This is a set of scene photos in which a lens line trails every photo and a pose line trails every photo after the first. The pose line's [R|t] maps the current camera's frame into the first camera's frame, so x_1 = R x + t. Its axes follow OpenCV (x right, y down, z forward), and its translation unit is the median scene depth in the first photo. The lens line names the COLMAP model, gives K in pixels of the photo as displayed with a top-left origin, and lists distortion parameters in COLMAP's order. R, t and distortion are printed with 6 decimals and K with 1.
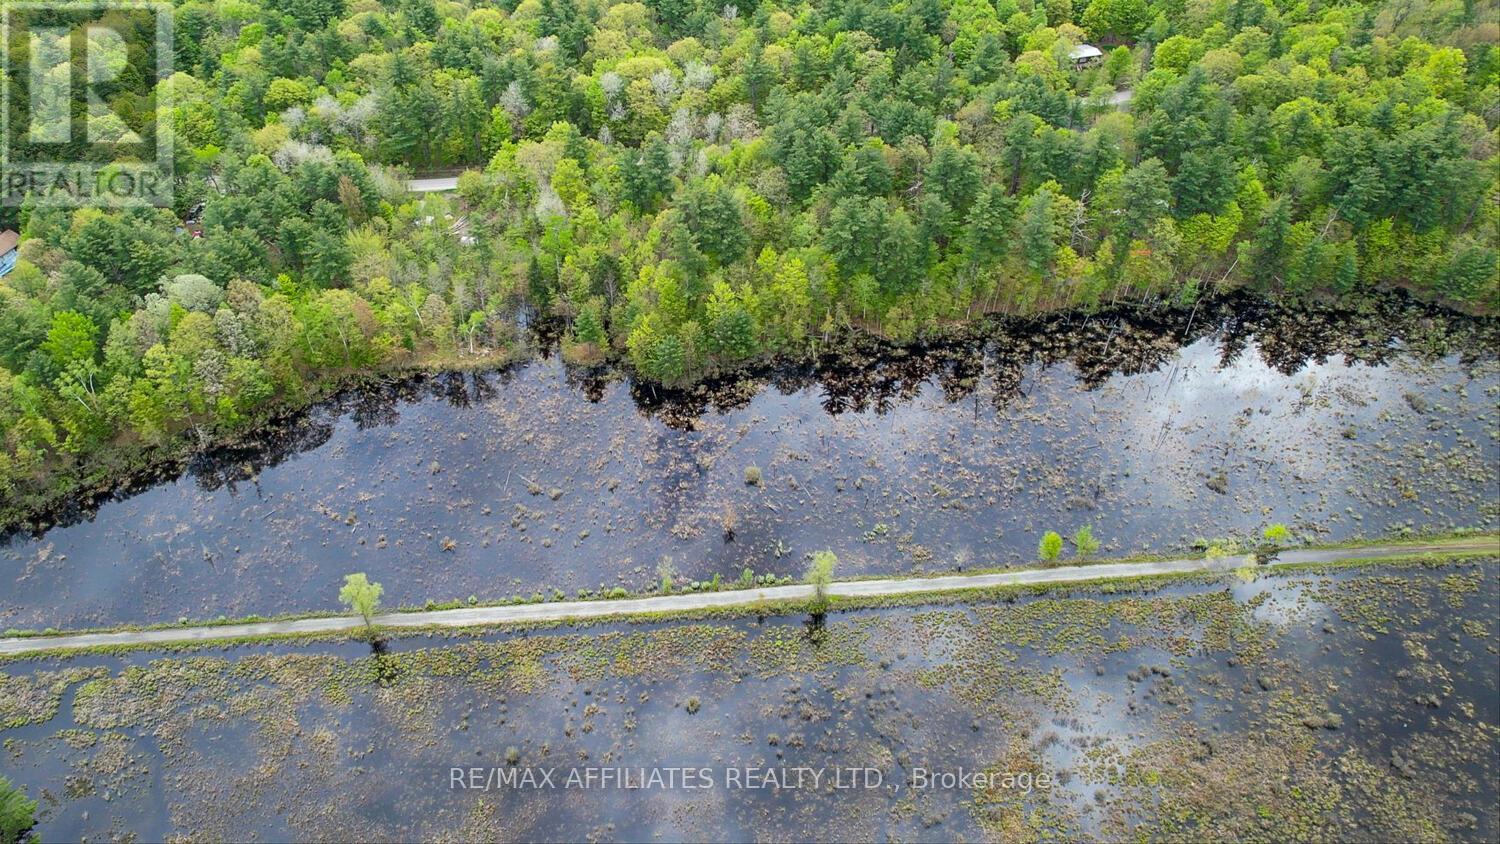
lens RADIAL K [[1096.3, 0, 658.1], [0, 1096.3, 356.4], [0, 0, 1]] dist [-0.050848, 0.000159]
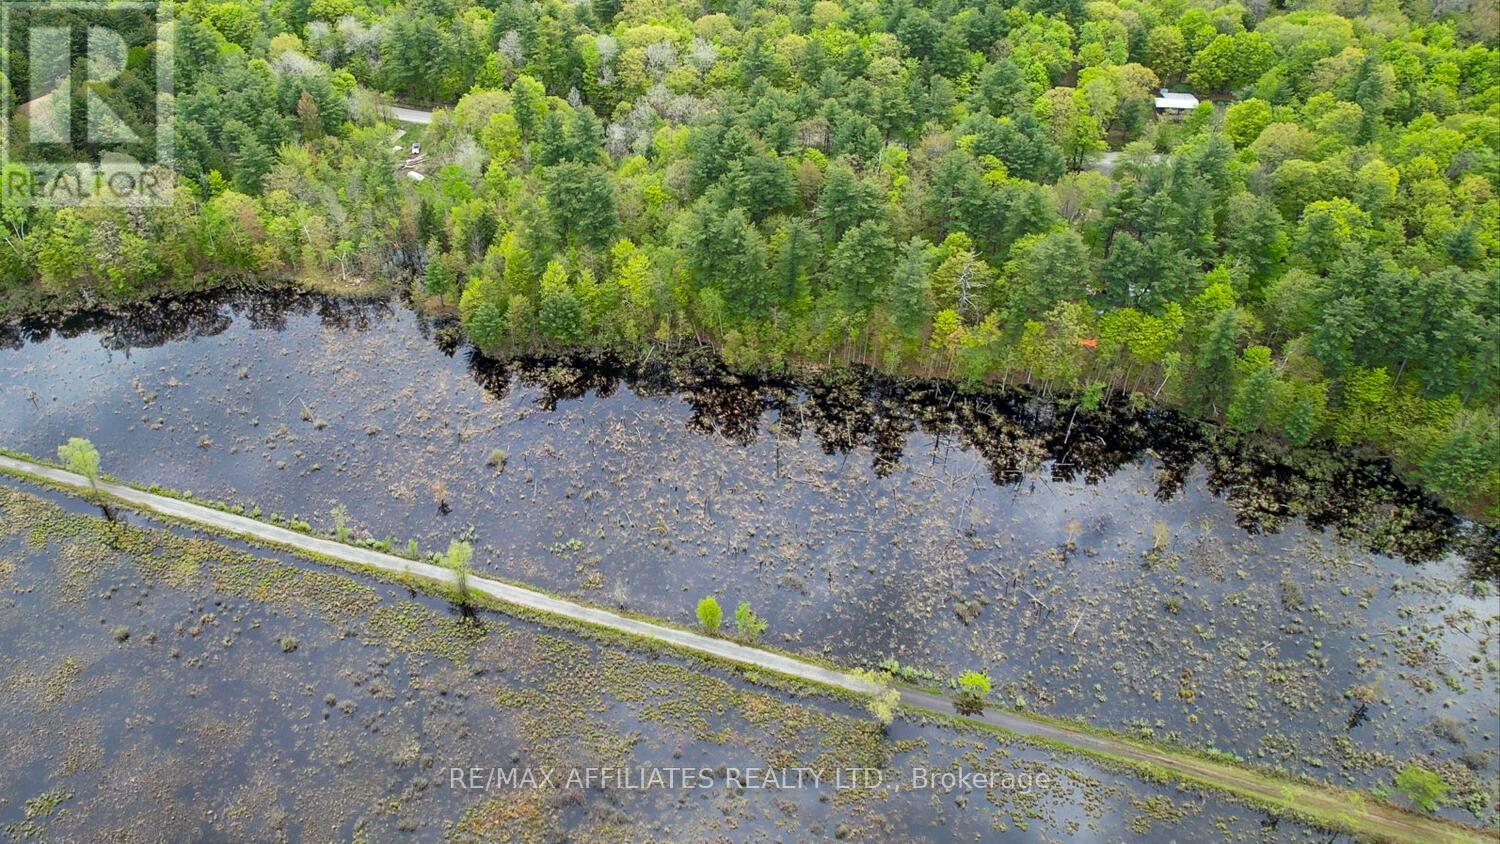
lens RADIAL K [[1164.1, 0, 587.9], [0, 1164.1, 347.1], [0, 0, 1]] dist [-0.054358, 0.000116]
pose [[0.922372, 0.236902, -0.305135, 0.397546], [-0.231010, 0.971348, 0.055836, -0.056595], [0.309620, 0.018988, 0.950671, 0.030919]]
